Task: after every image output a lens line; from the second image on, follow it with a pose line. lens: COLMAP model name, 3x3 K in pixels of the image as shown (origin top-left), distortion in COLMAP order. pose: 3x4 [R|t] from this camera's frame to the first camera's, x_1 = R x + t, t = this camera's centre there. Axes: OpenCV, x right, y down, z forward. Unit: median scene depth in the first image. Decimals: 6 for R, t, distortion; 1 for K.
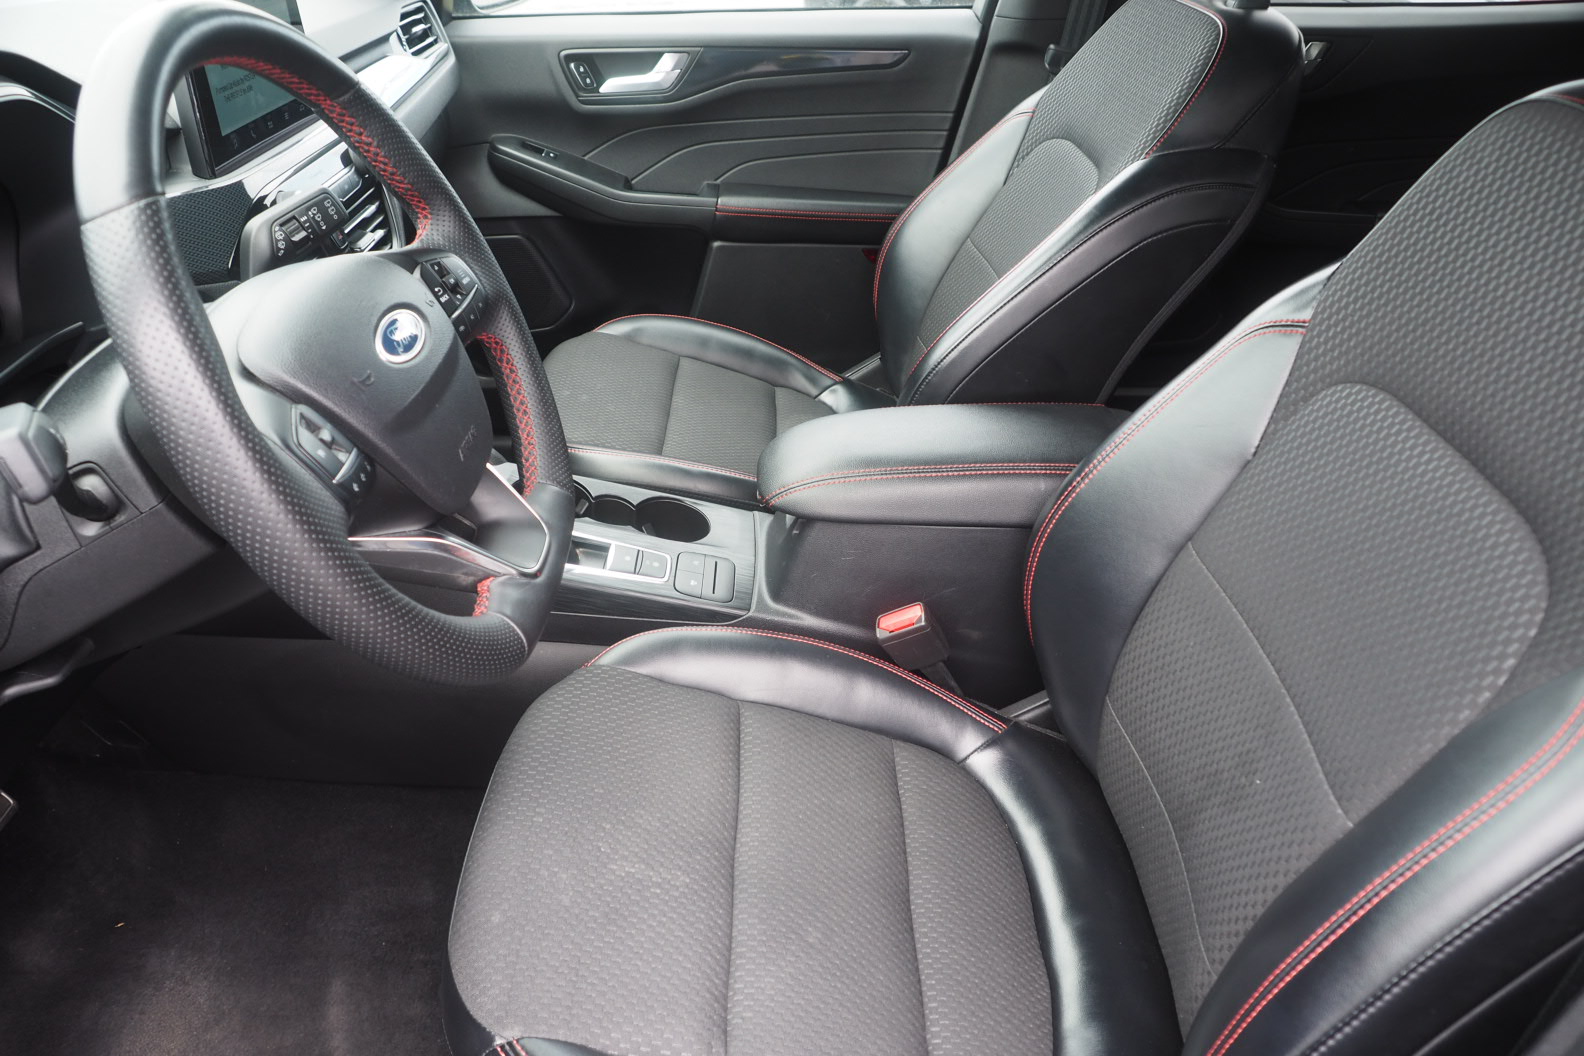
lens RADIAL K [[1121.5, 0, 788.5], [0, 1121.5, 528.4], [0, 0, 1]] dist [-0.023369, 0.001800]
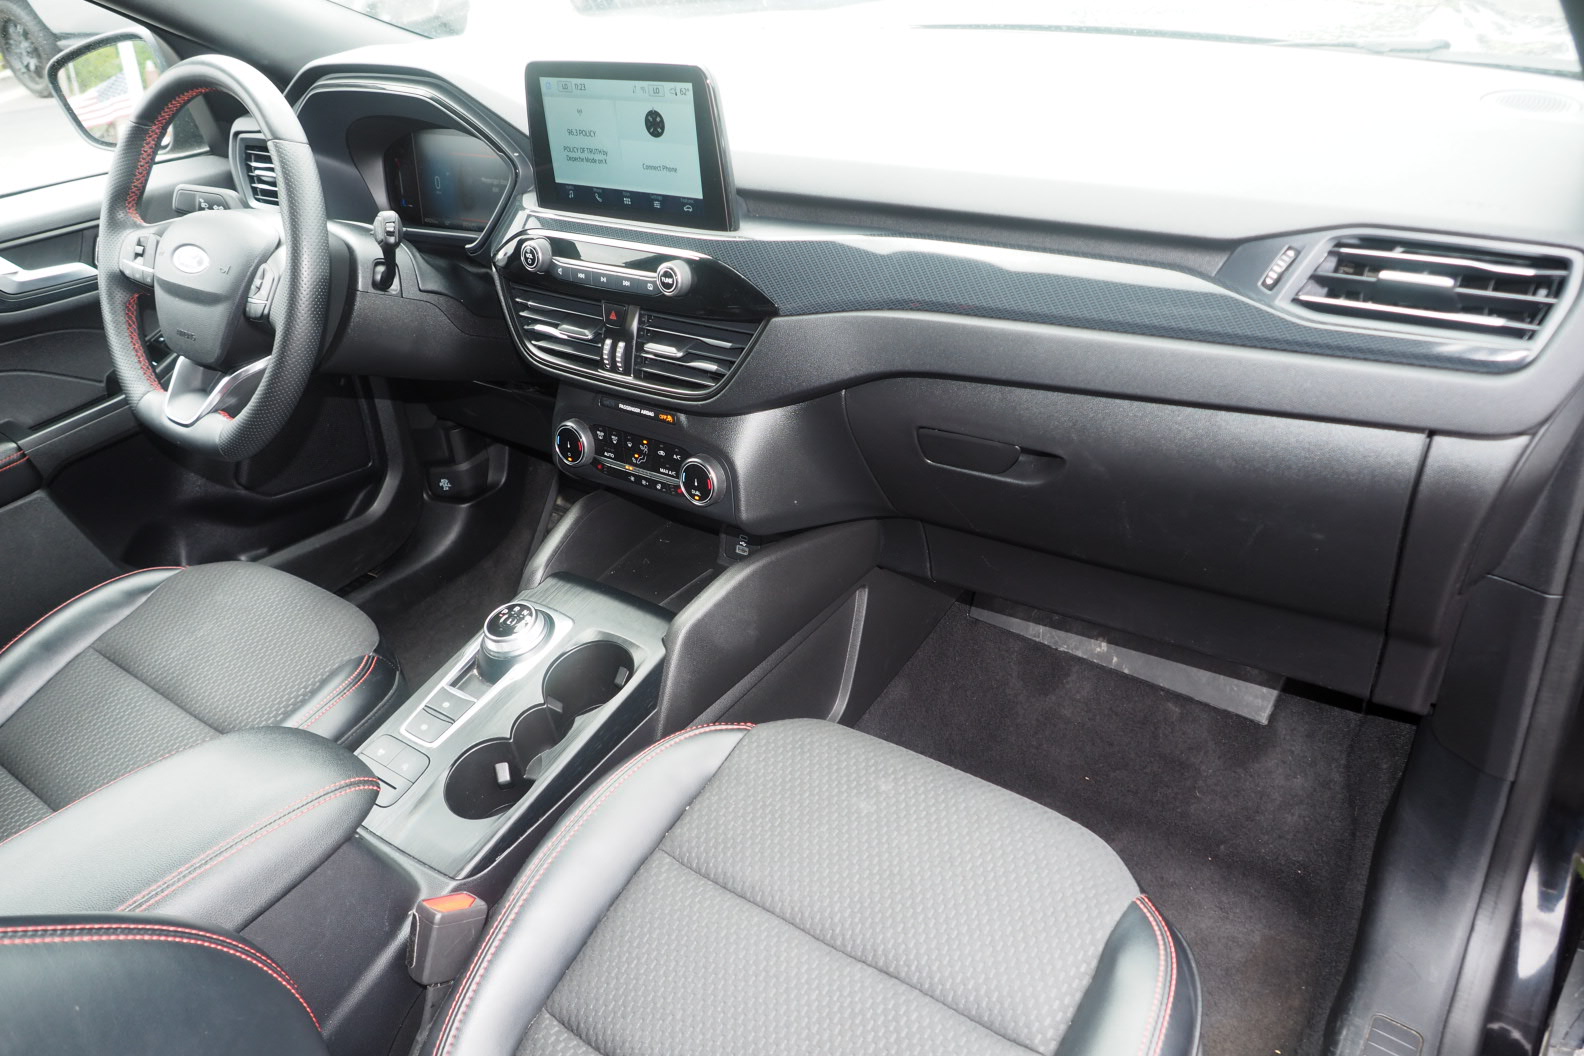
lens RADIAL K [[1121.5, 0, 790.8], [0, 1121.5, 528.1], [0, 0, 1]] dist [-0.023369, 0.001800]
pose [[-0.594120, 0.439884, -0.673441, 0.252942], [-0.355506, 0.607420, 0.710392, -0.836766], [0.721552, 0.661470, -0.204499, 1.303457]]
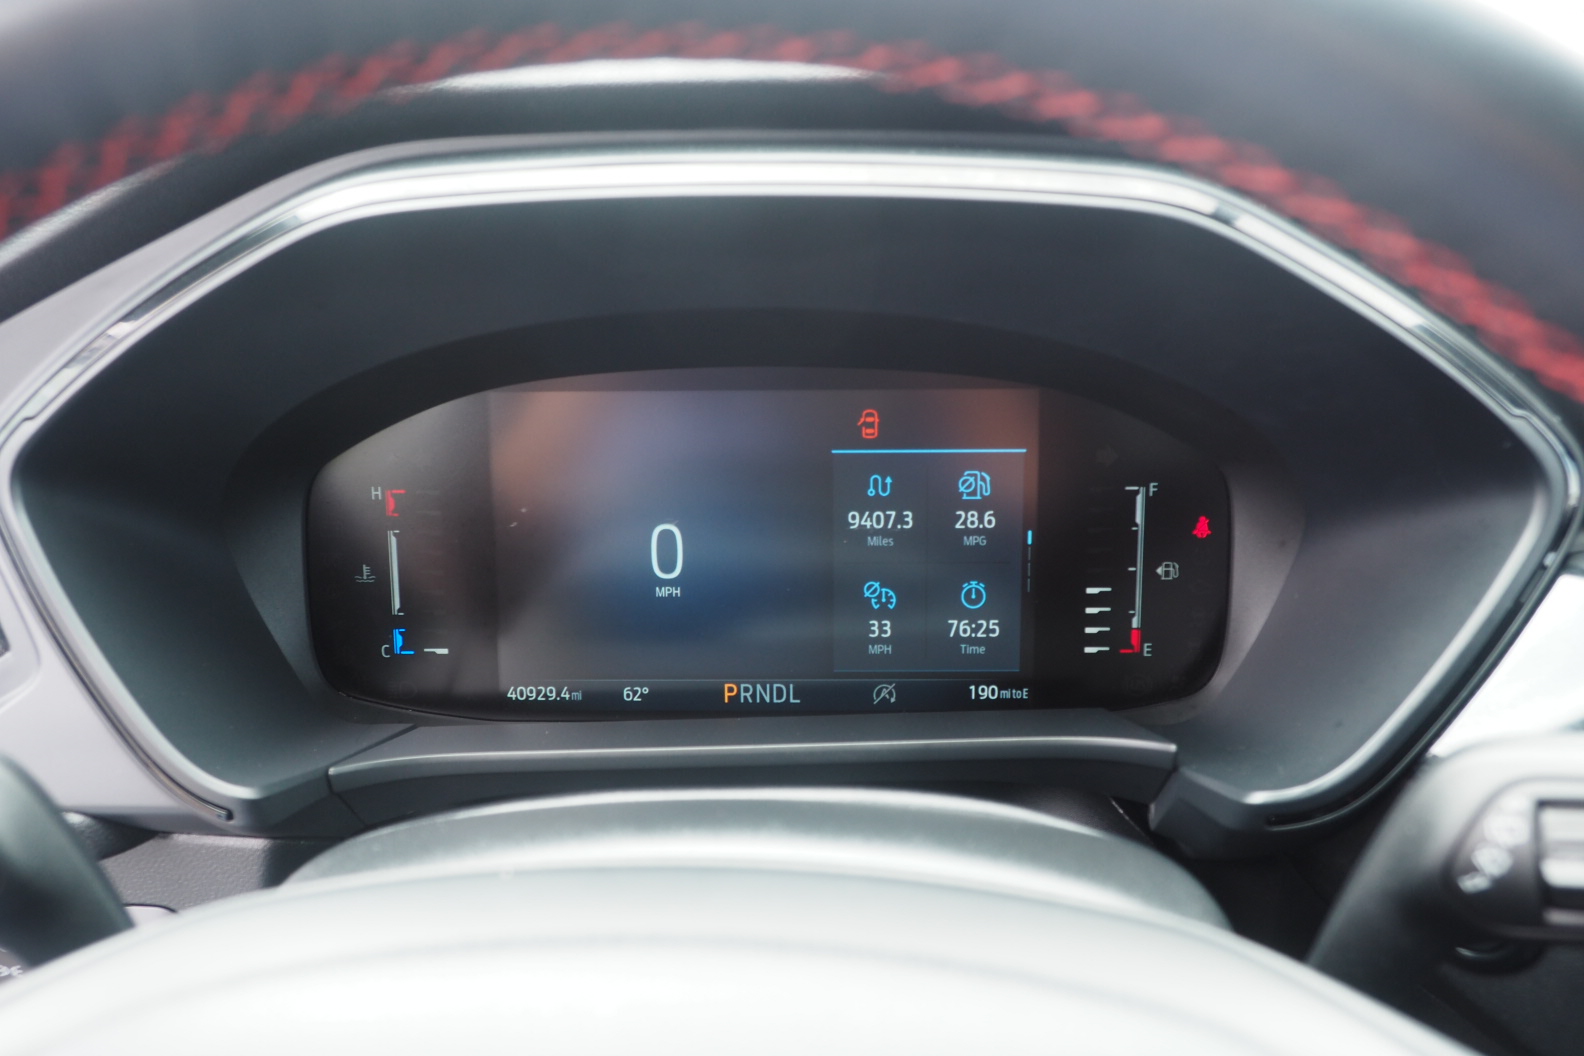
lens RADIAL K [[1351.6, 0, 816.2], [0, 1351.6, 552.9], [0, 0, 1]] dist [0.003177, -0.021324]
pose [[-0.034656, 0.305898, -0.951433, -0.120166], [-0.516173, 0.809721, 0.279138, -0.211938], [0.855783, 0.500778, 0.129834, 0.529832]]
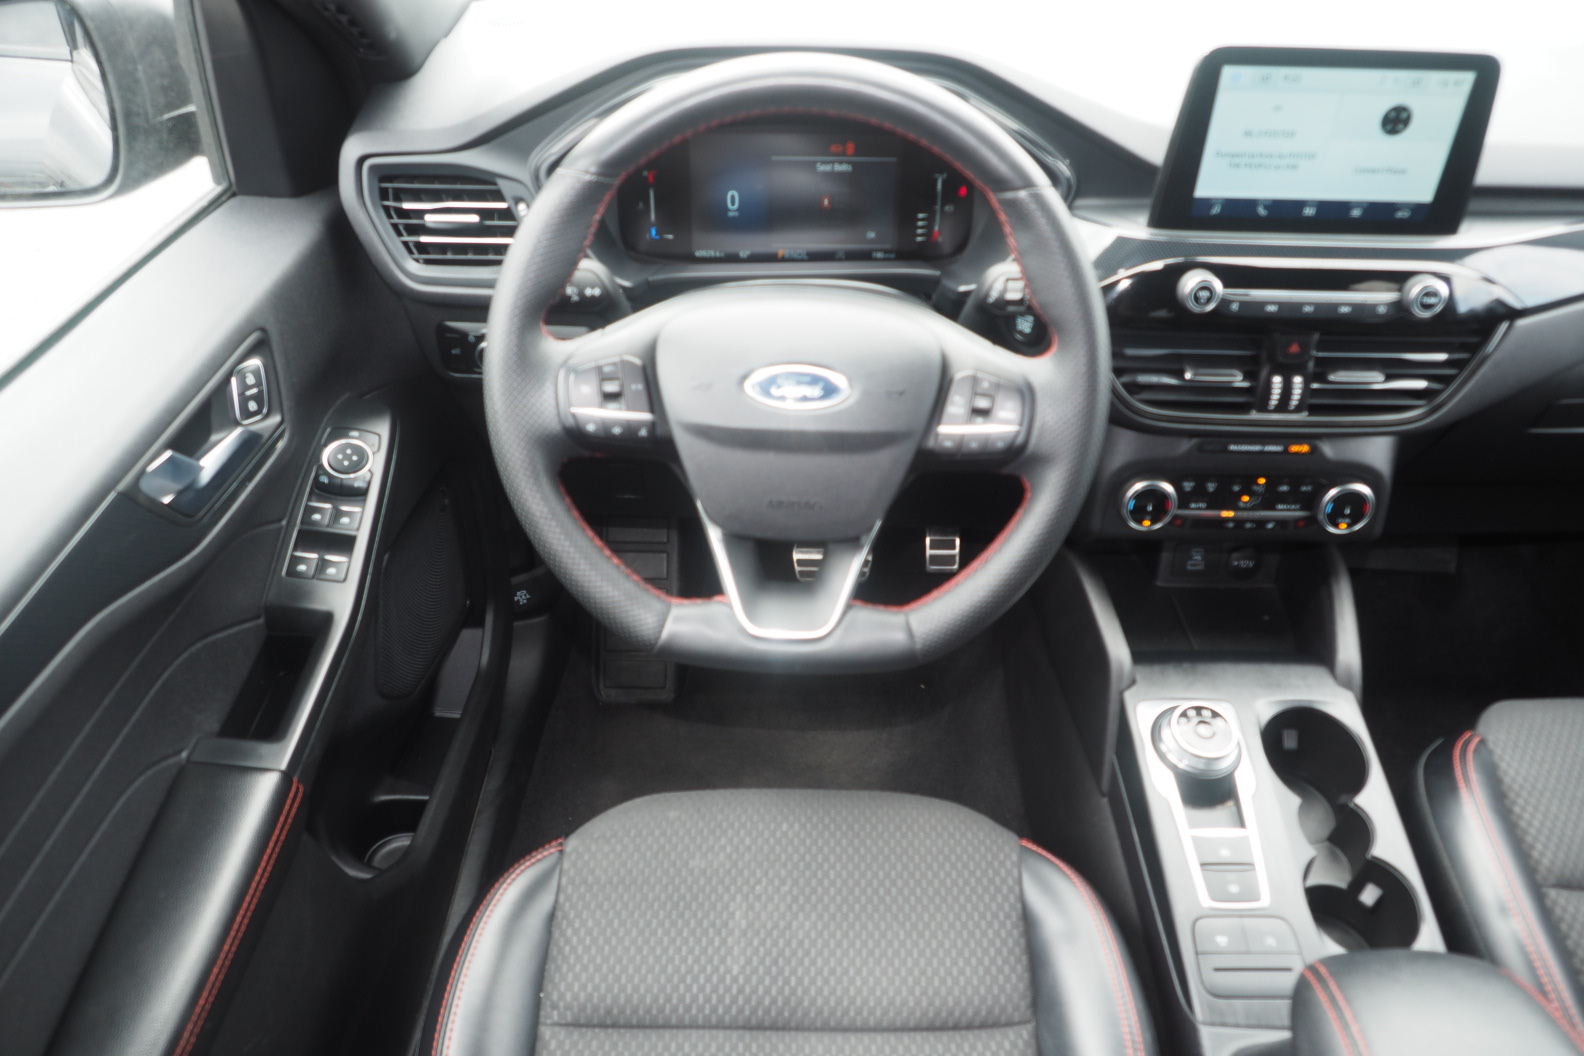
lens RADIAL K [[1121.5, 0, 792.0], [0, 1121.5, 532.7], [0, 0, 1]] dist [-0.023369, 0.001800]
pose [[-0.005177, 0.597619, -0.801763, 0.347600], [-0.536060, 0.675179, 0.506727, -0.355257], [0.844164, 0.432417, 0.316864, 0.403369]]
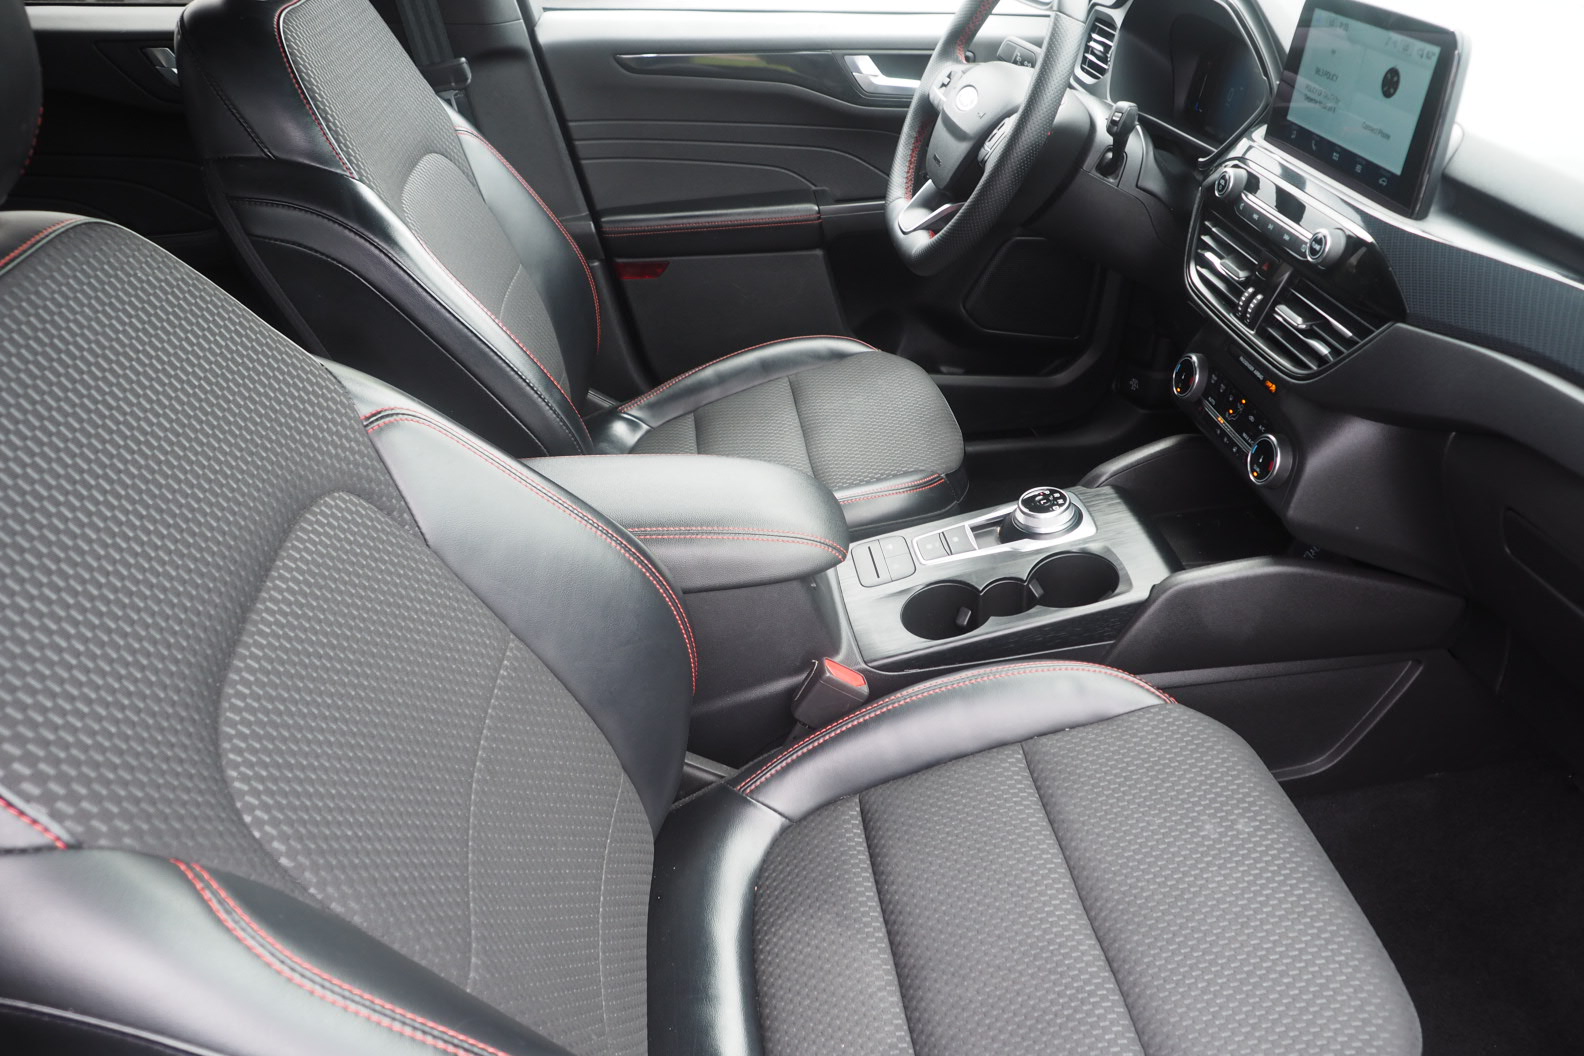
lens RADIAL K [[1121.5, 0, 795.8], [0, 1121.5, 527.7], [0, 0, 1]] dist [-0.023369, 0.001800]
pose [[-0.993652, 0.049536, -0.101009, 0.112895], [-0.069903, 0.431639, 0.899334, -0.917839], [0.088148, 0.900685, -0.425436, 1.425868]]
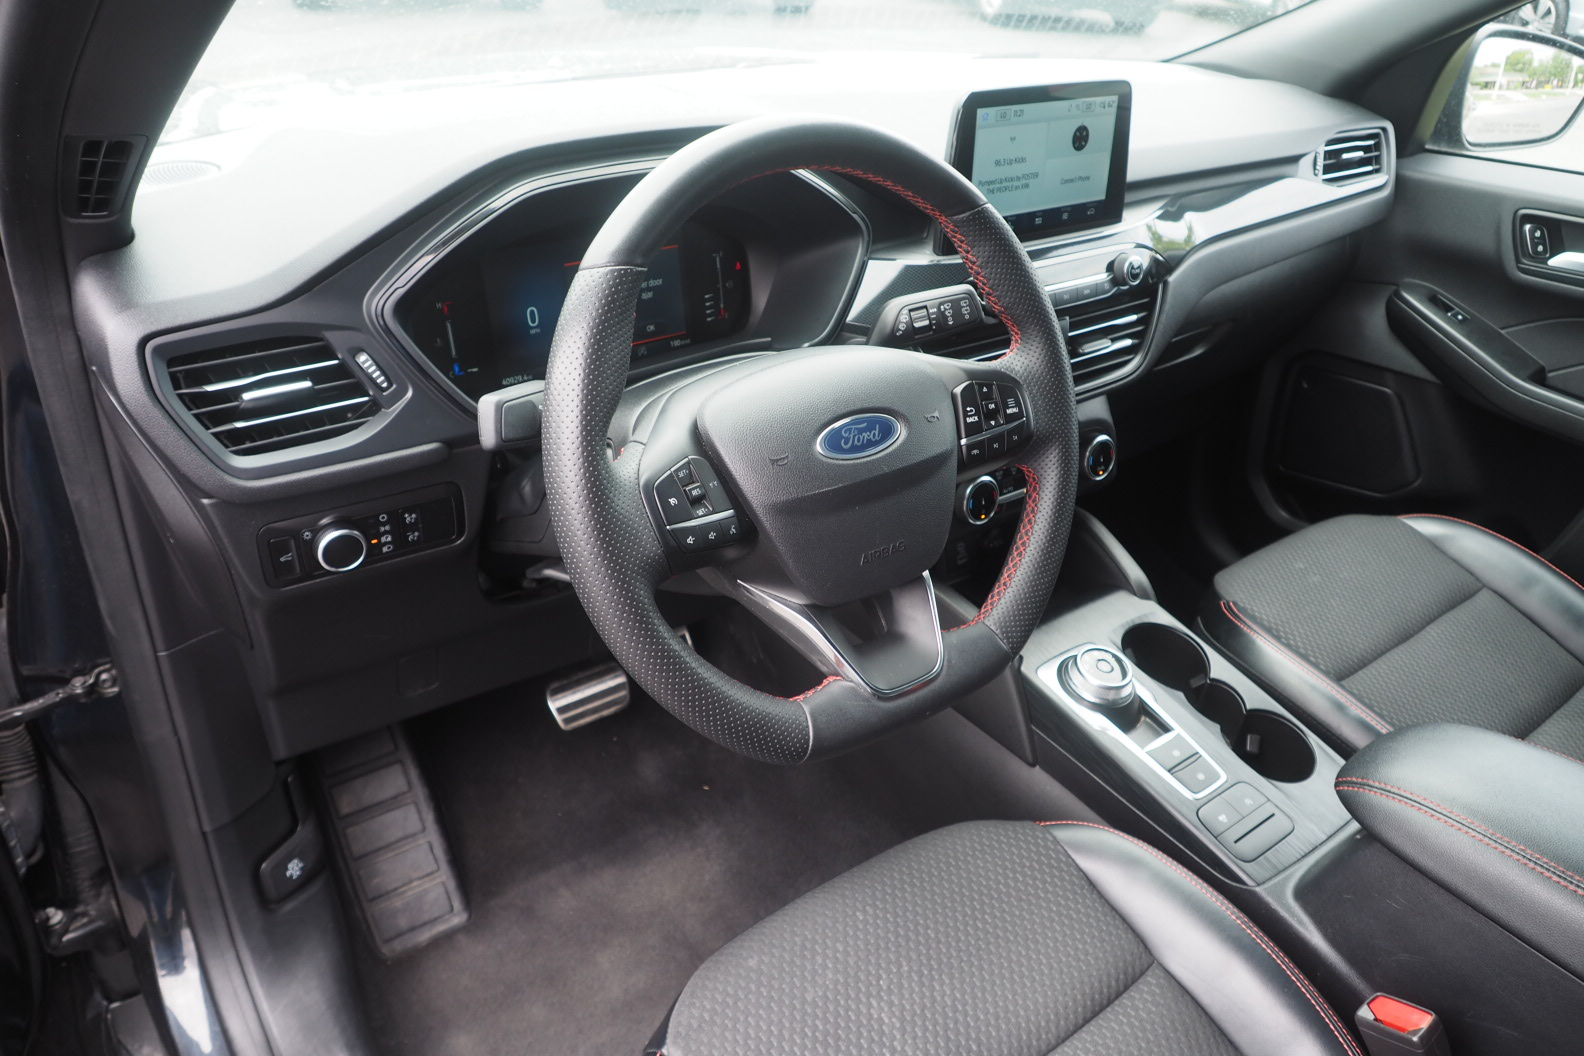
lens RADIAL K [[1121.5, 0, 795.6], [0, 1121.5, 532.6], [0, 0, 1]] dist [-0.023369, 0.001800]
pose [[0.593177, 0.401550, -0.697781, 0.228922], [-0.438514, 0.888027, 0.138252, -0.120028], [0.675164, 0.223979, 0.702842, 0.126623]]
